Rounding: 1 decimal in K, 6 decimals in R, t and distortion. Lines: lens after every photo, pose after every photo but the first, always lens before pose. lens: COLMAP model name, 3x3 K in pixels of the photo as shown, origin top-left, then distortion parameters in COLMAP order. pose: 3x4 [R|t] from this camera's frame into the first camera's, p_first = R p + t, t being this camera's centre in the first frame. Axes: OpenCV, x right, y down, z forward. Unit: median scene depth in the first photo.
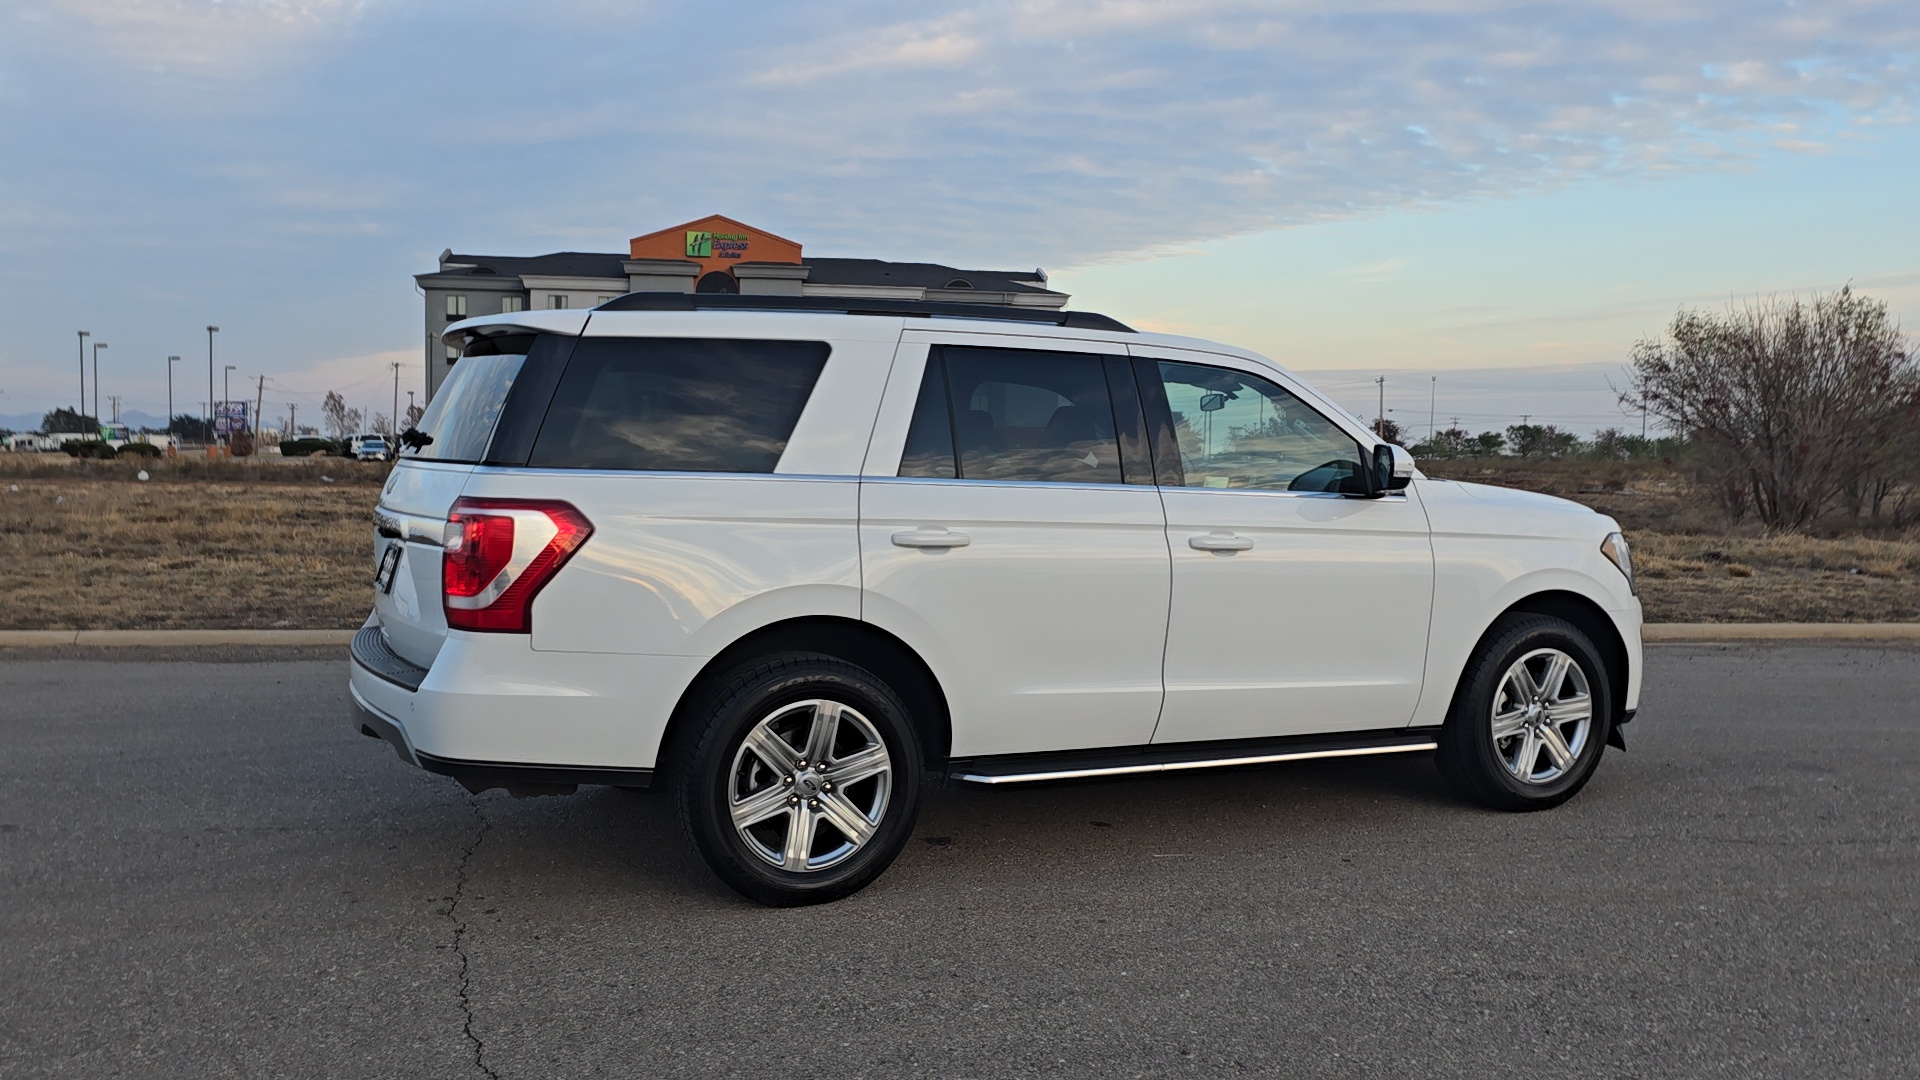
lens RADIAL K [[1589.1, 0, 939.5], [0, 1589.1, 525.6], [0, 0, 1]] dist [-0.005945, 0.007131]
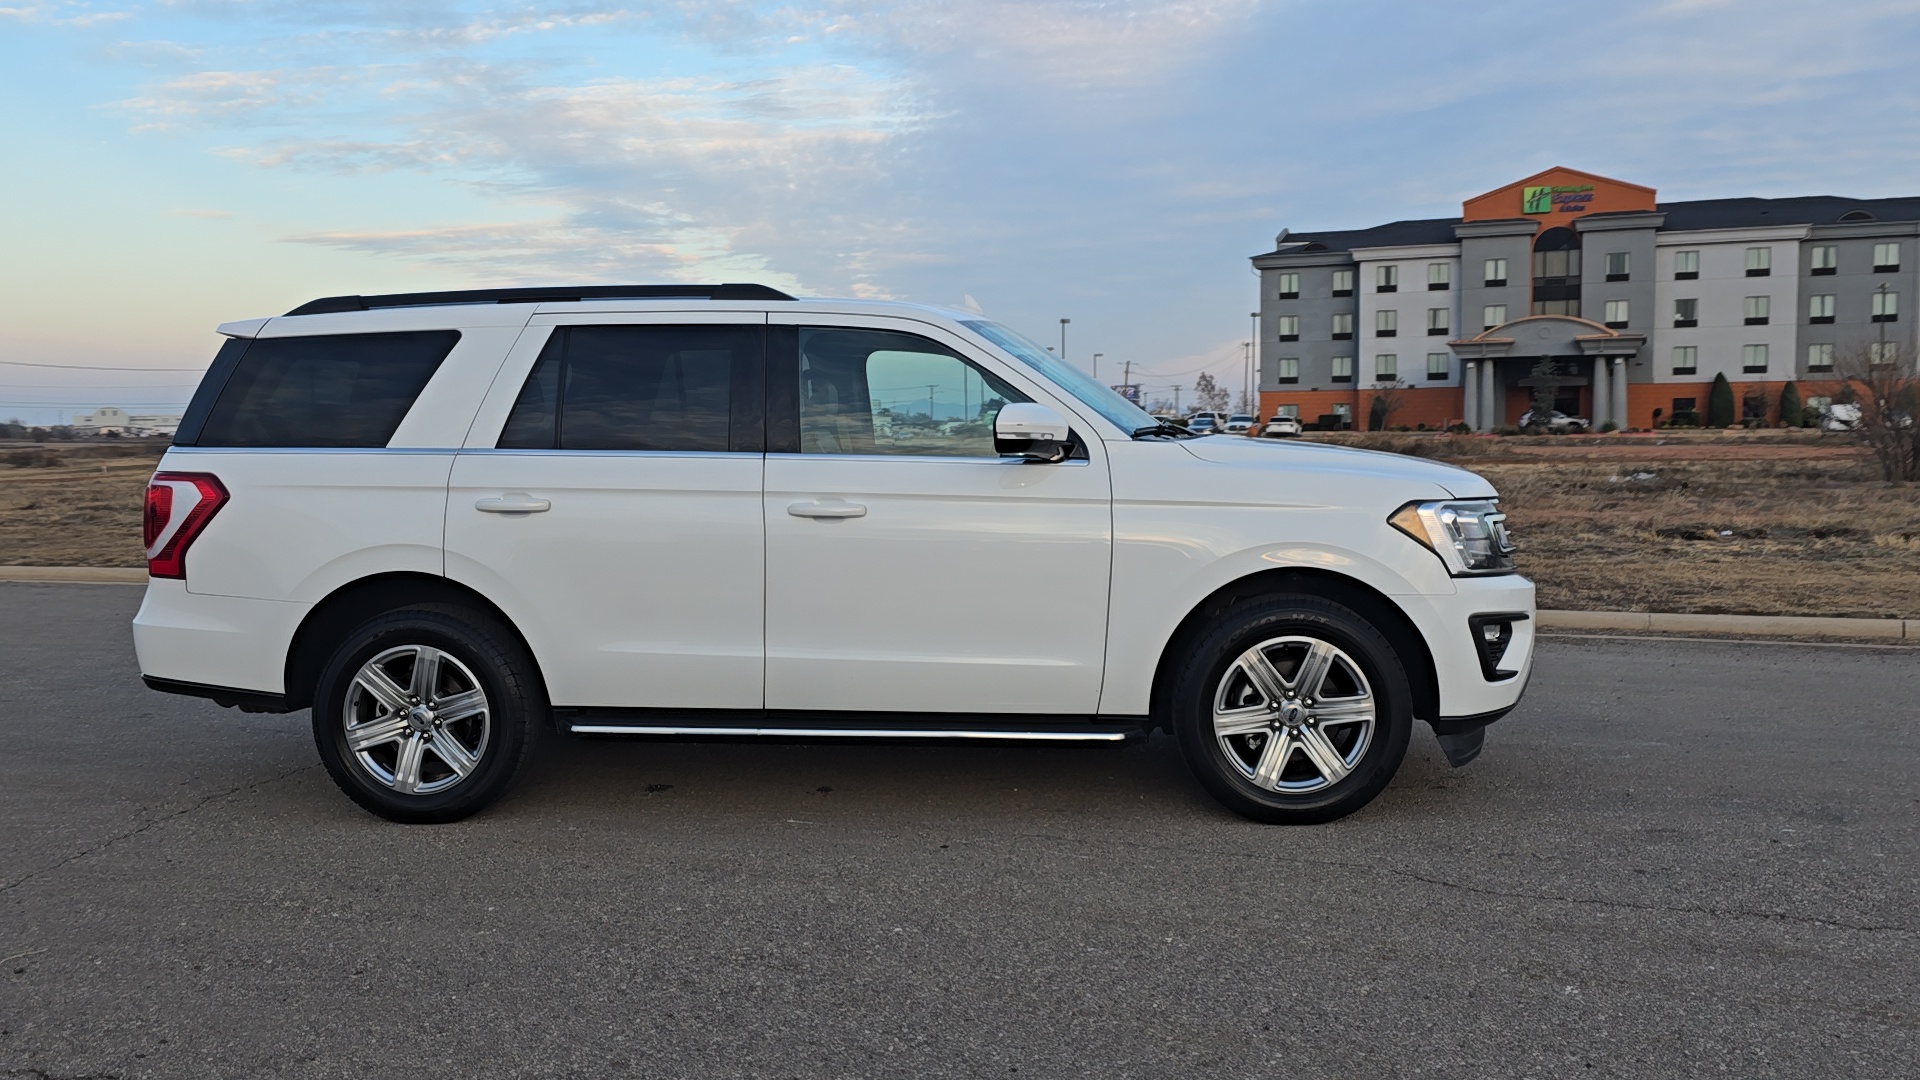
lens RADIAL K [[1589.1, 0, 943.9], [0, 1589.1, 532.4], [0, 0, 1]] dist [-0.005945, 0.007131]
pose [[0.855004, 0.009843, -0.518528, 0.750603], [0.000894, 0.999790, 0.020453, 0.004756], [0.518621, -0.017951, 0.854816, 0.197686]]
